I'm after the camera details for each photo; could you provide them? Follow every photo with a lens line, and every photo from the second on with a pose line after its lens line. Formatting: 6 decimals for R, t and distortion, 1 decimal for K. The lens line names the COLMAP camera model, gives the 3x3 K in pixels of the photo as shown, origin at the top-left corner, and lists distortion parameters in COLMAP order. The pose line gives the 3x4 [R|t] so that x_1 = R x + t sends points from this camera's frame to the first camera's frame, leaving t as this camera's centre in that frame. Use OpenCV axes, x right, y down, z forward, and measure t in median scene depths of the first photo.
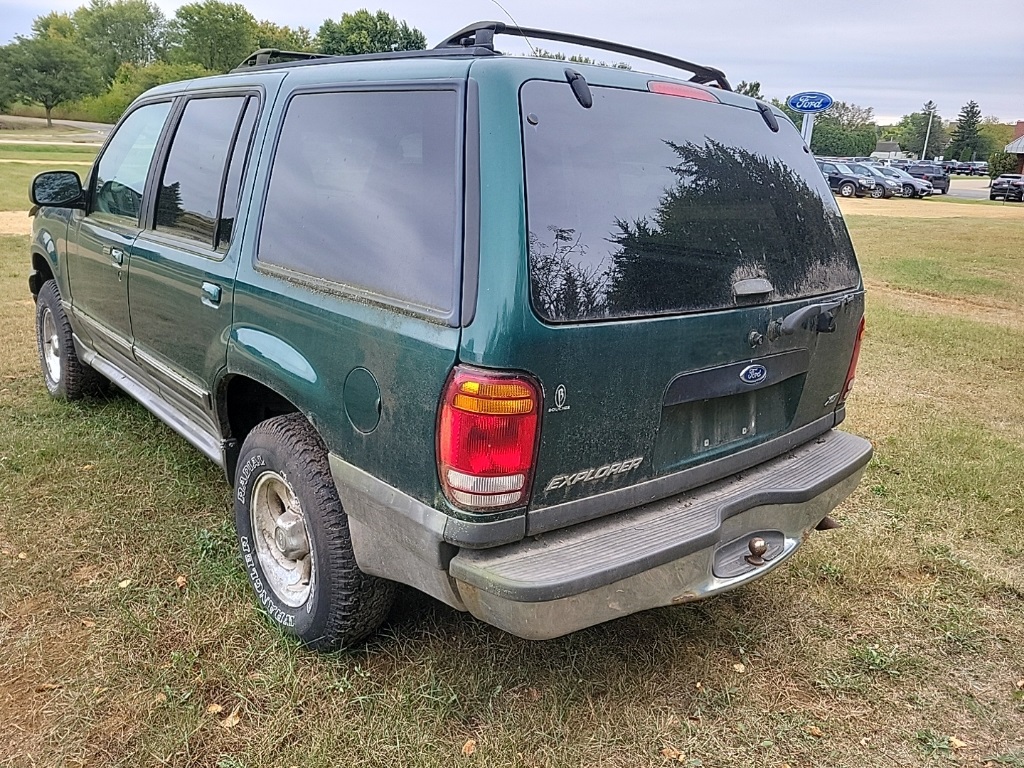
lens RADIAL K [[775.8, 0, 516.7], [0, 775.8, 383.1], [0, 0, 1]] dist [0.027180, -0.004513]
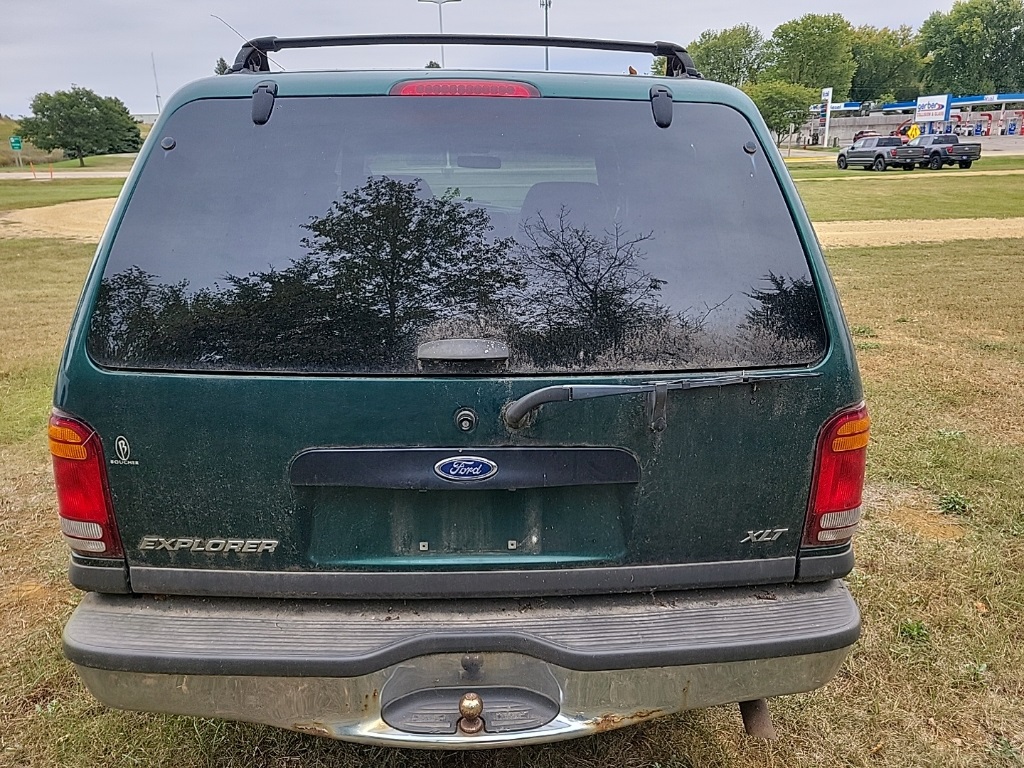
lens RADIAL K [[775.8, 0, 513.1], [0, 775.8, 382.8], [0, 0, 1]] dist [0.027180, -0.004513]
pose [[0.774344, 0.124456, -0.620404, 0.812865], [-0.133351, 0.990543, 0.032268, -0.125680], [0.618553, 0.057745, 0.783618, 0.474584]]
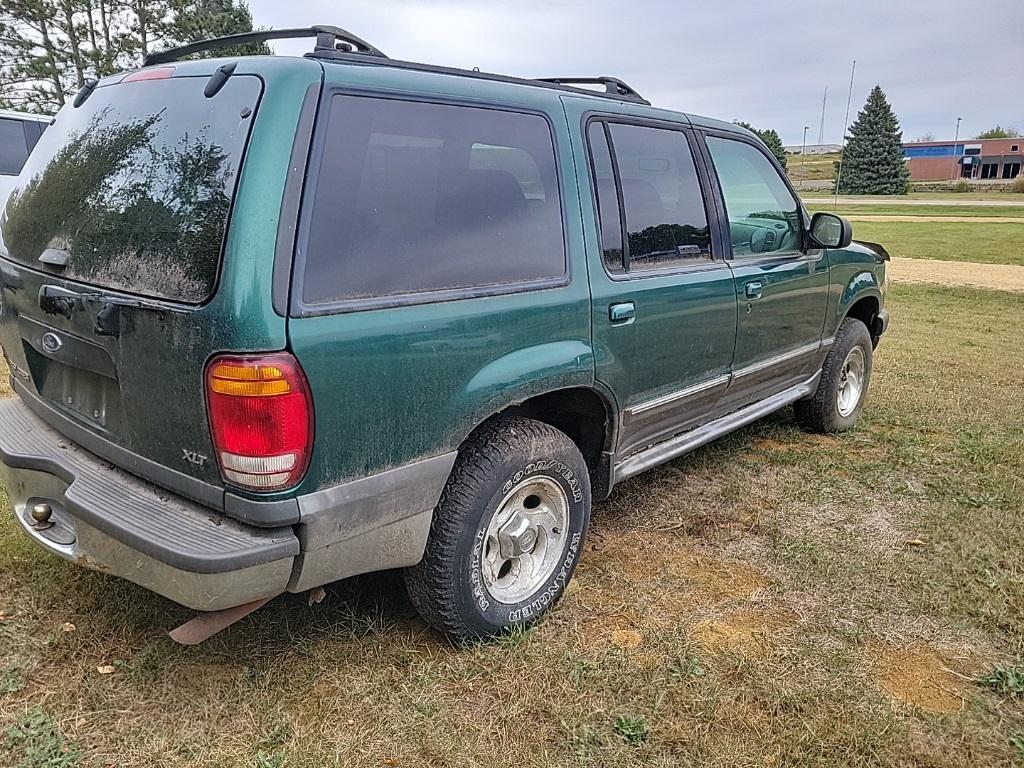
lens RADIAL K [[775.8, 0, 512.4], [0, 775.8, 381.9], [0, 0, 1]] dist [0.027180, -0.004513]
pose [[0.122472, 0.202506, -0.971592, 1.458108], [-0.290571, 0.943382, 0.159999, -0.318016], [0.948983, 0.262721, 0.174381, 1.475963]]
